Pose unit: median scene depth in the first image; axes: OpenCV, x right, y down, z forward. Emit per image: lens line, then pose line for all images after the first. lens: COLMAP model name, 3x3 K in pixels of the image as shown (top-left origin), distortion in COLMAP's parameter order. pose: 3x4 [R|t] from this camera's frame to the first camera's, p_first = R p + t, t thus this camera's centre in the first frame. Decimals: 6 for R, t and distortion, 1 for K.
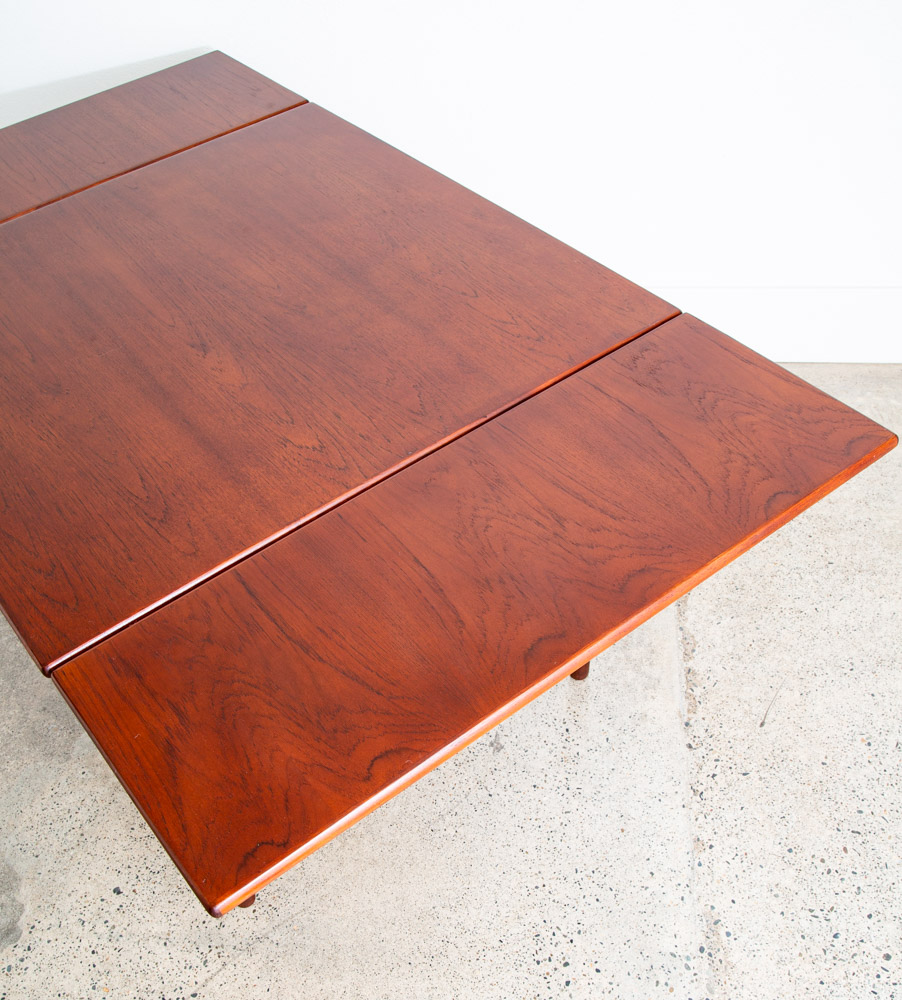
lens RADIAL K [[1051.6, 0, 434.6], [0, 1051.6, 648.5], [0, 0, 1]] dist [-0.069993, 0.000000]
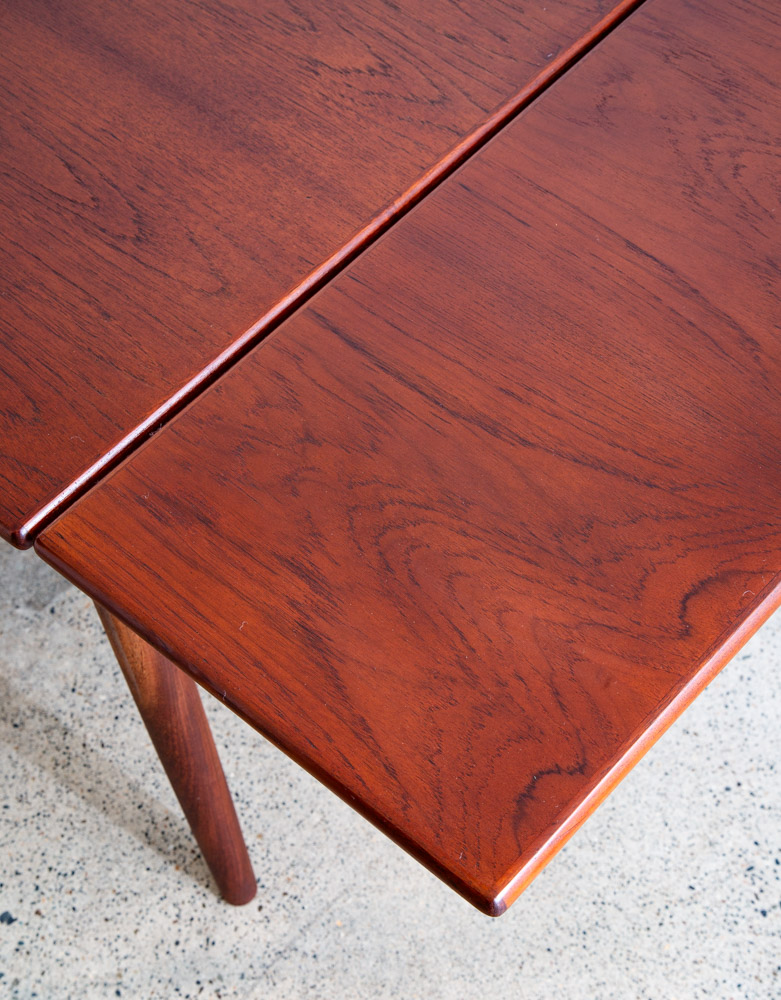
lens RADIAL K [[1747.7, 0, 367.8], [0, 1747.7, 584.2], [0, 0, 1]] dist [0.144540, 0.000000]
pose [[0.984655, -0.152240, 0.085308, -0.251234], [0.144136, 0.985059, 0.094251, -0.013841], [-0.098382, -0.080509, 0.991887, 0.059522]]
